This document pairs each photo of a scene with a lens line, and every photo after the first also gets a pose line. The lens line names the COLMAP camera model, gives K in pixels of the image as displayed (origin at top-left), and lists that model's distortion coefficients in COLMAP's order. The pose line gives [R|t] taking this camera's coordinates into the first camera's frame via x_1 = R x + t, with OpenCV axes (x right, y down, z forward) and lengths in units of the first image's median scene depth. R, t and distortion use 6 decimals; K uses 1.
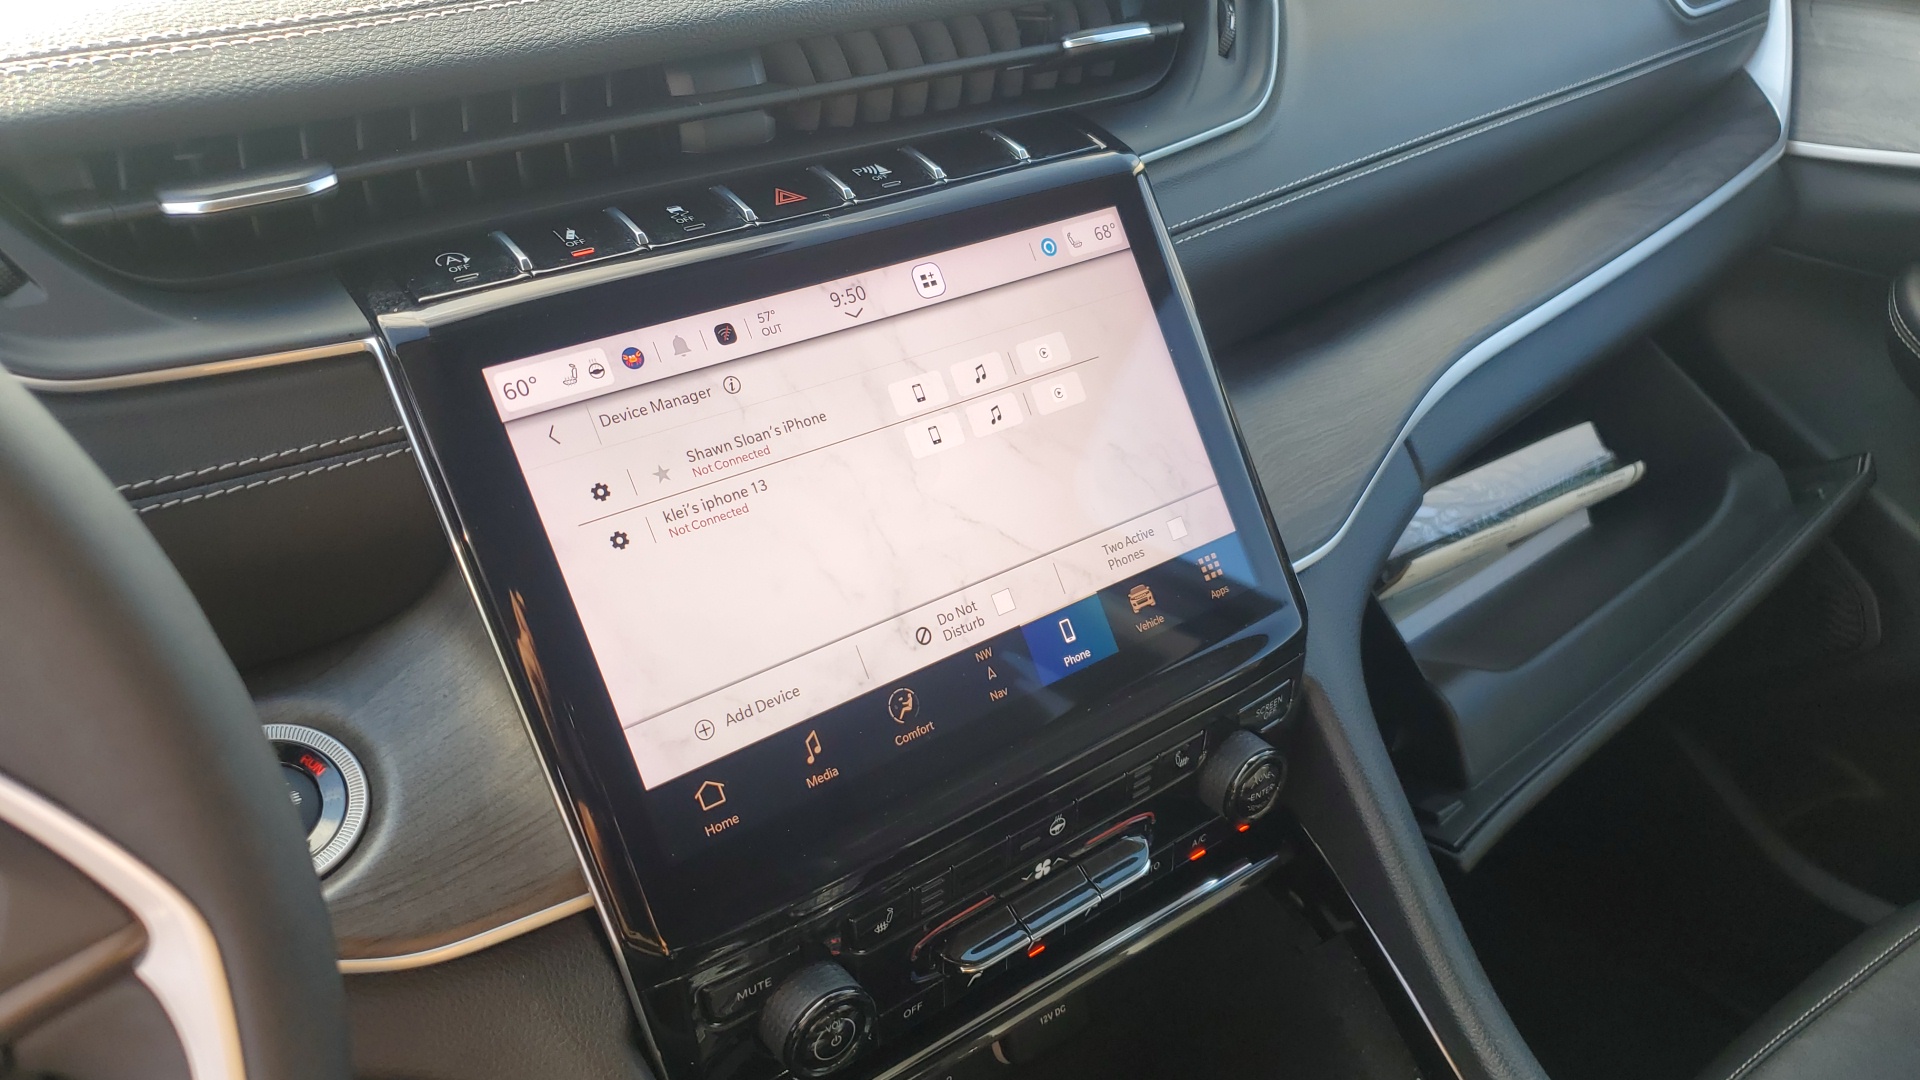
lens RADIAL K [[1461.8, 0, 977.5], [0, 1461.8, 549.6], [0, 0, 1]] dist [0.026940, -0.020547]
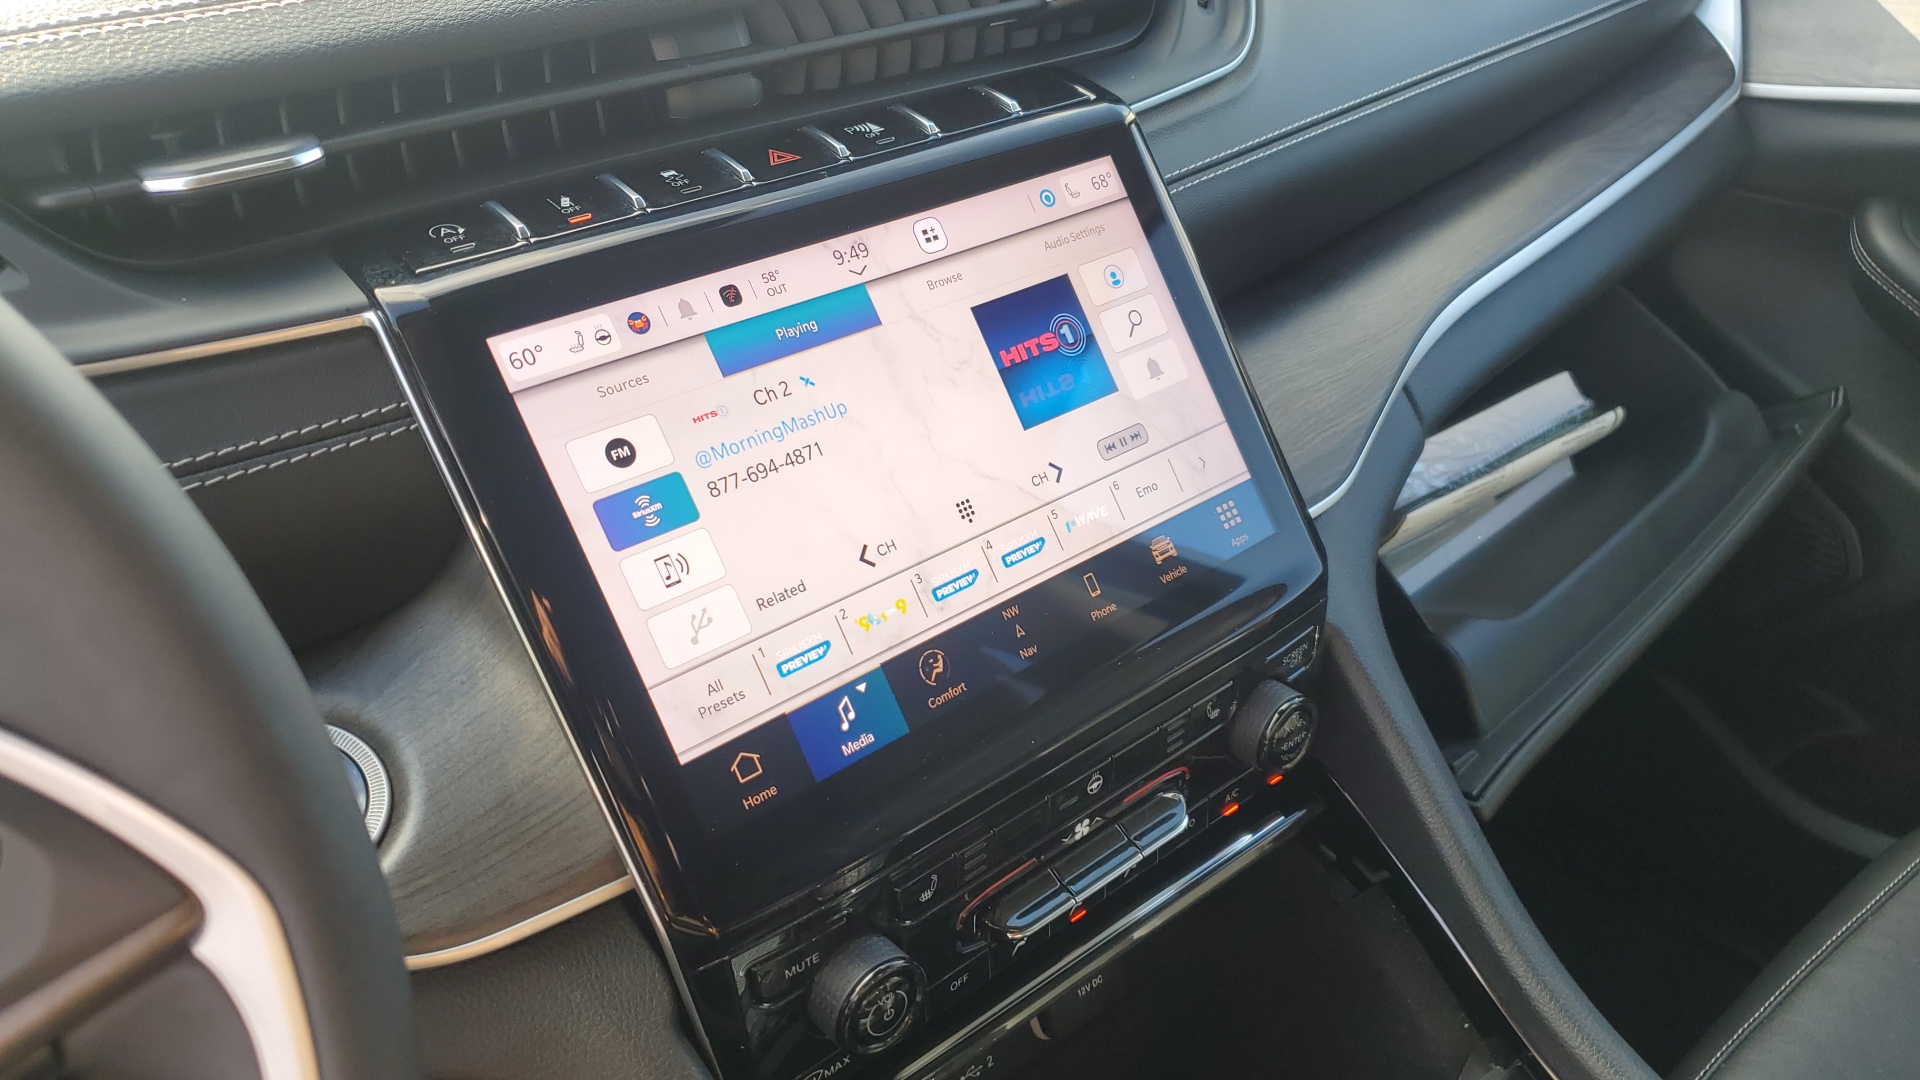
lens RADIAL K [[1461.8, 0, 977.9], [0, 1461.8, 535.6], [0, 0, 1]] dist [0.026940, -0.020547]
pose [[0.997829, -0.058371, 0.030483, -0.043228], [0.058848, 0.998154, -0.014994, 0.033167], [-0.029551, 0.016755, 0.999423, 0.023068]]
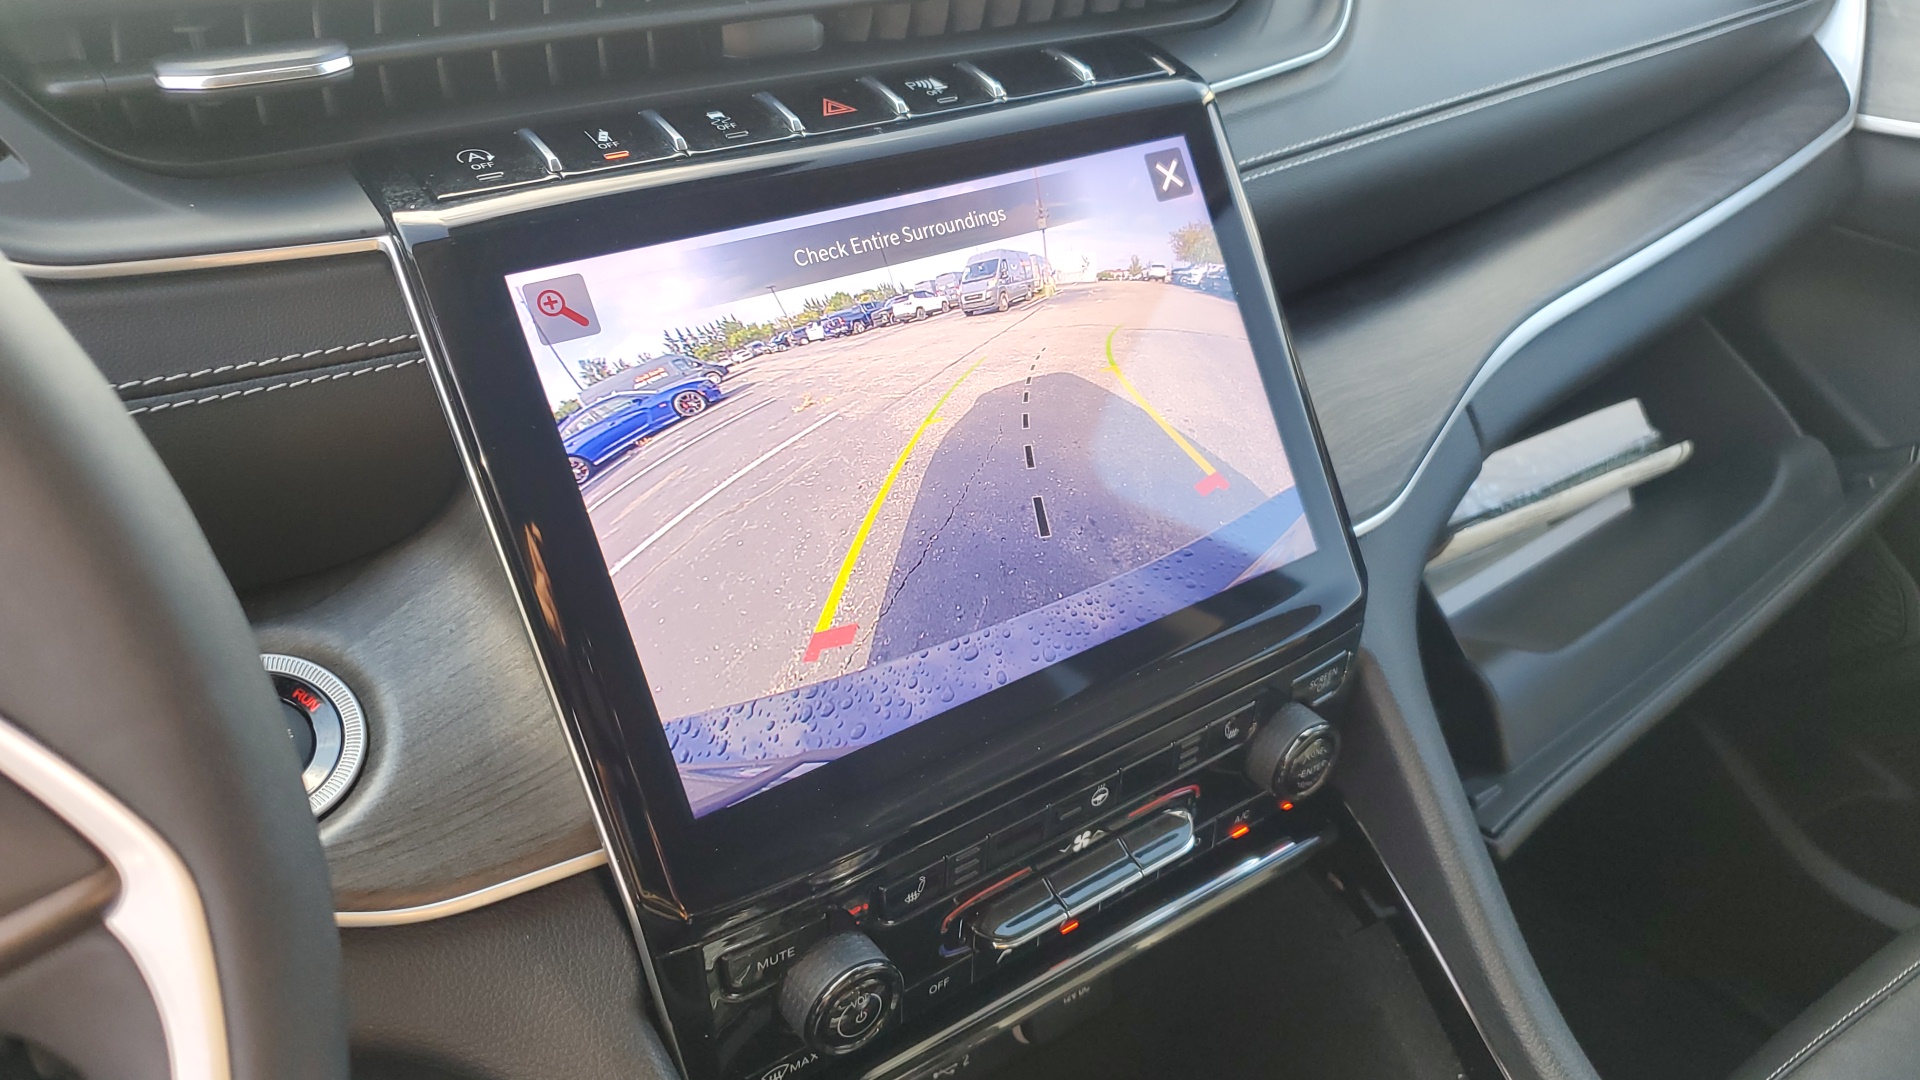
lens RADIAL K [[1461.8, 0, 973.8], [0, 1461.8, 545.6], [0, 0, 1]] dist [0.026940, -0.020547]
pose [[0.999264, 0.038238, 0.003133, -0.034893], [-0.038293, 0.999068, 0.019908, 0.013270], [-0.002369, -0.020013, 0.999797, 0.067815]]
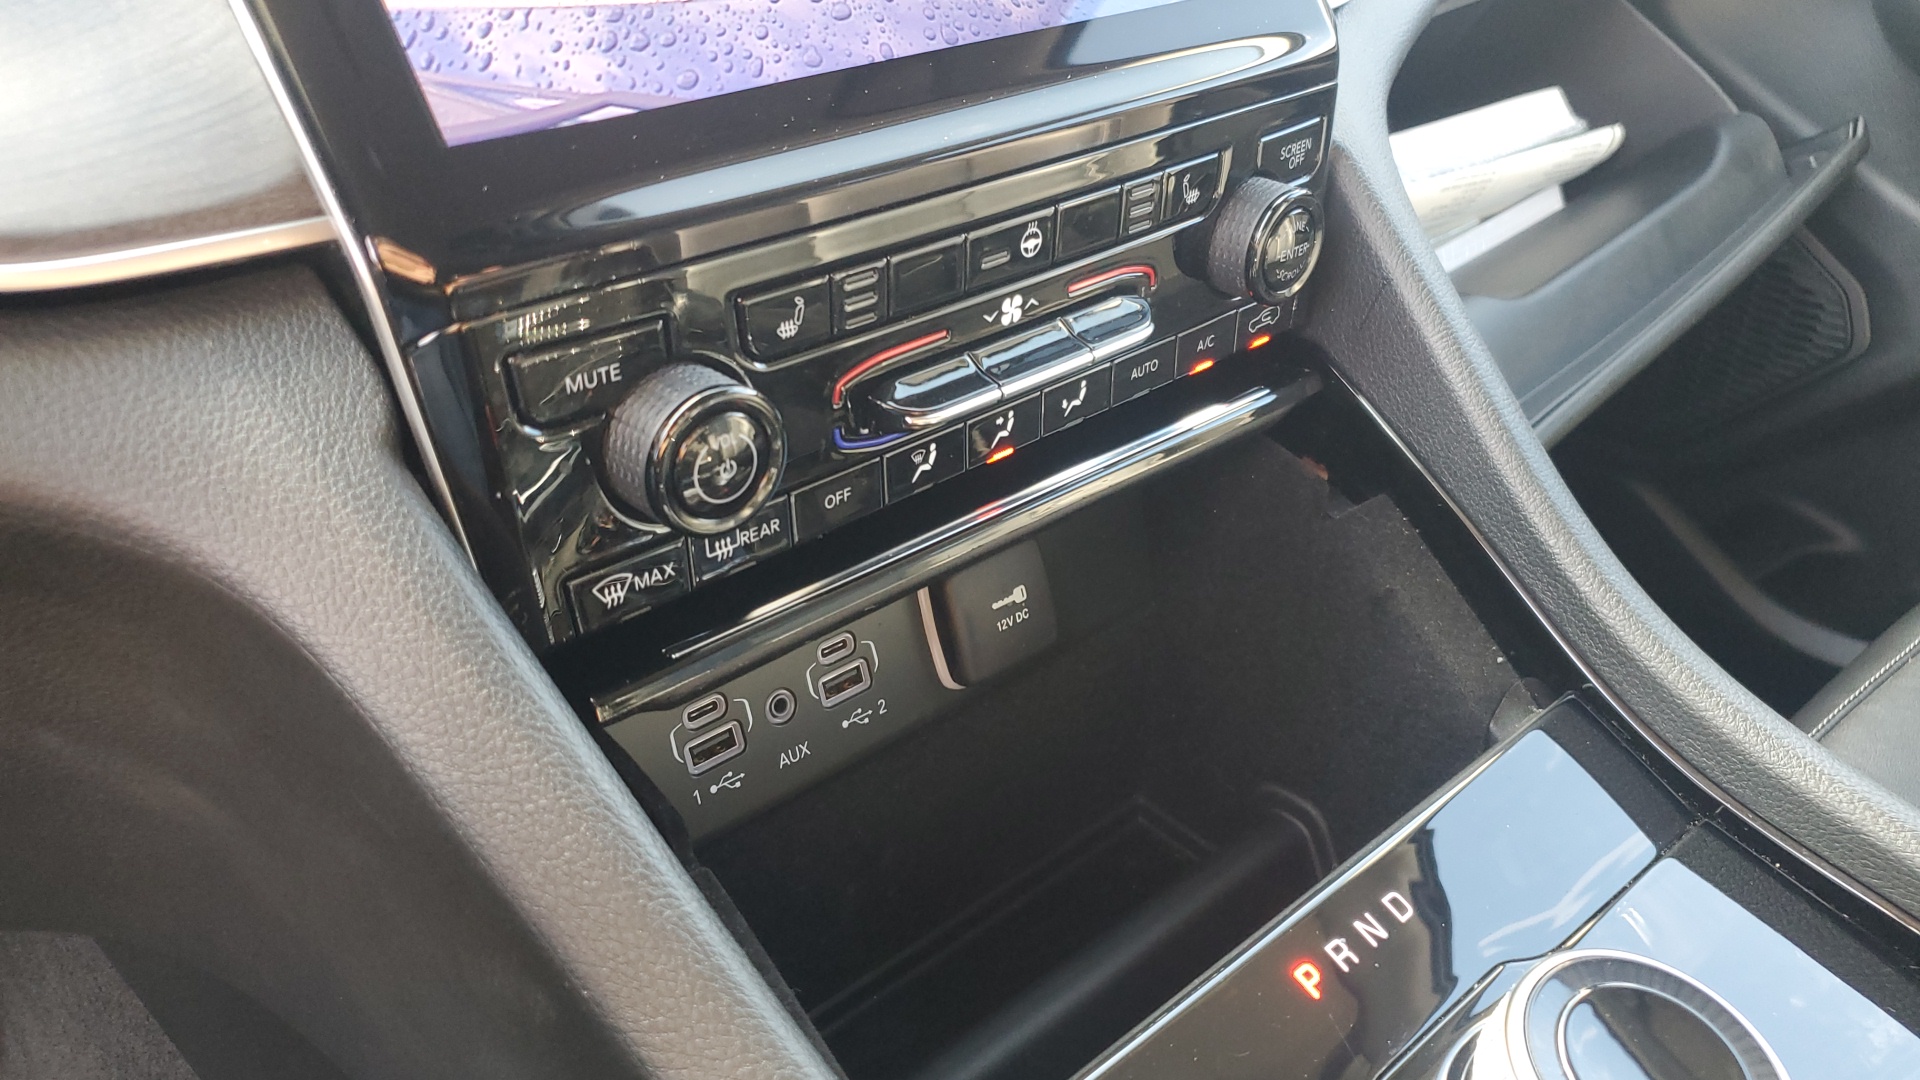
lens RADIAL K [[1461.8, 0, 962.1], [0, 1461.8, 538.3], [0, 0, 1]] dist [0.026940, -0.020547]
pose [[0.995869, -0.046130, 0.078212, -0.039343], [0.045908, 0.998935, 0.004640, 0.324579], [-0.078343, -0.001030, 0.996926, 0.303113]]
